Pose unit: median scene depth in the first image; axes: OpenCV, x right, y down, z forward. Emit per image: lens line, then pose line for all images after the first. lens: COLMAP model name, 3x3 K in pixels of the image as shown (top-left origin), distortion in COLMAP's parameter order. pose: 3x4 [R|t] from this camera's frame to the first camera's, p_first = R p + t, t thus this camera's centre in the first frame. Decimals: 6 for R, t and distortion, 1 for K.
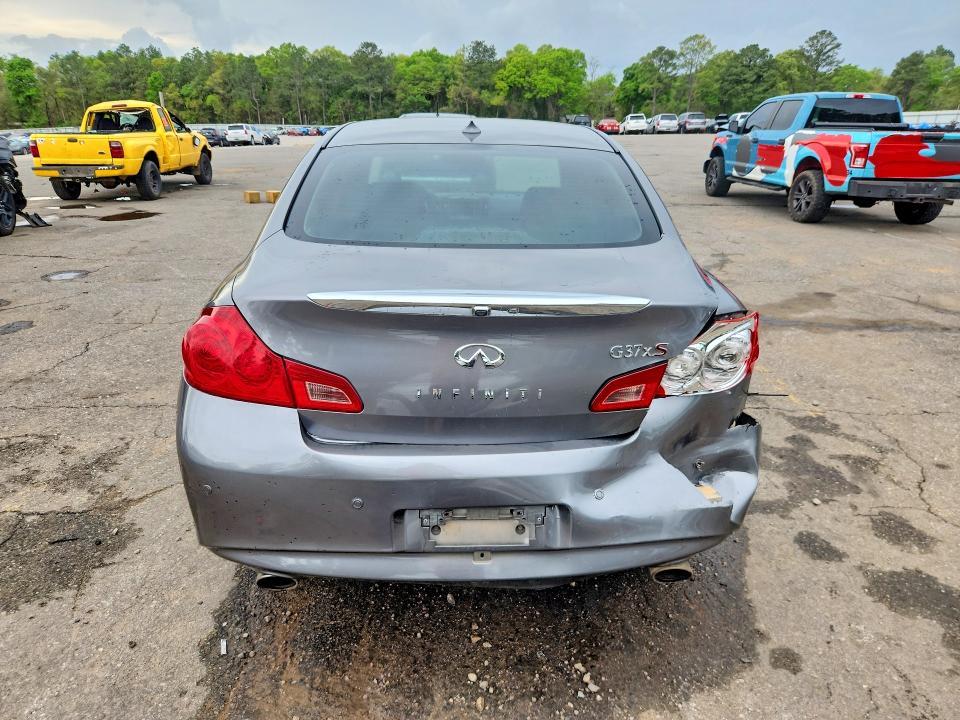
lens RADIAL K [[646.5, 0, 477.4], [0, 646.5, 365.0], [0, 0, 1]] dist [0.021967, -0.026611]
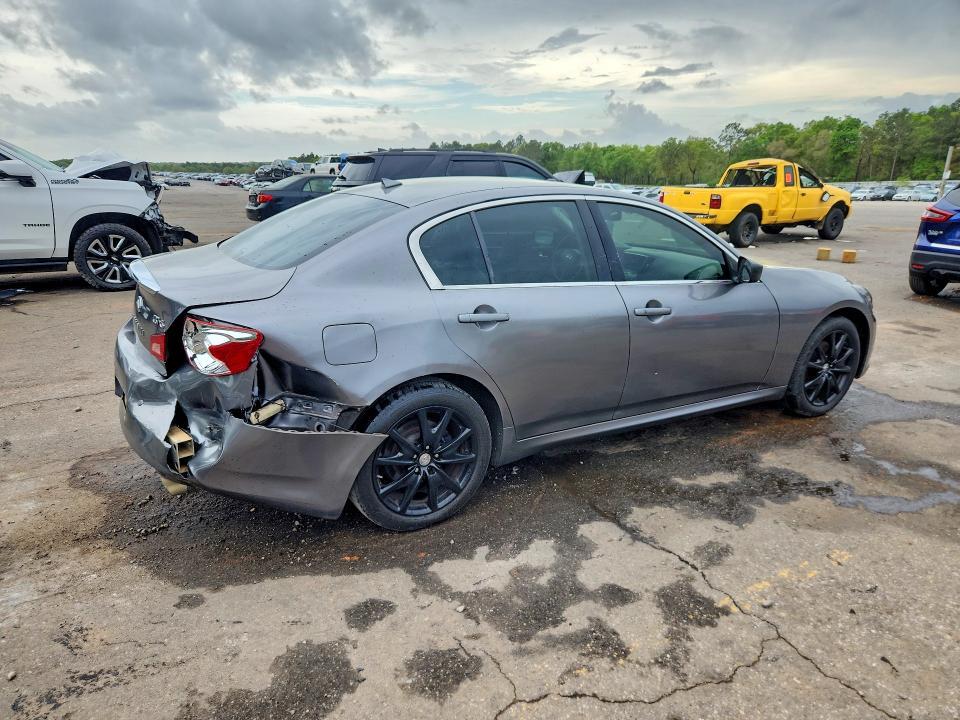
lens RADIAL K [[646.5, 0, 483.3], [0, 646.5, 365.2], [0, 0, 1]] dist [0.021967, -0.026611]
pose [[0.490496, 0.244421, -0.836464, 0.234373], [-0.307158, 0.946750, 0.096532, -0.037679], [0.815517, 0.209578, 0.539453, 0.095910]]
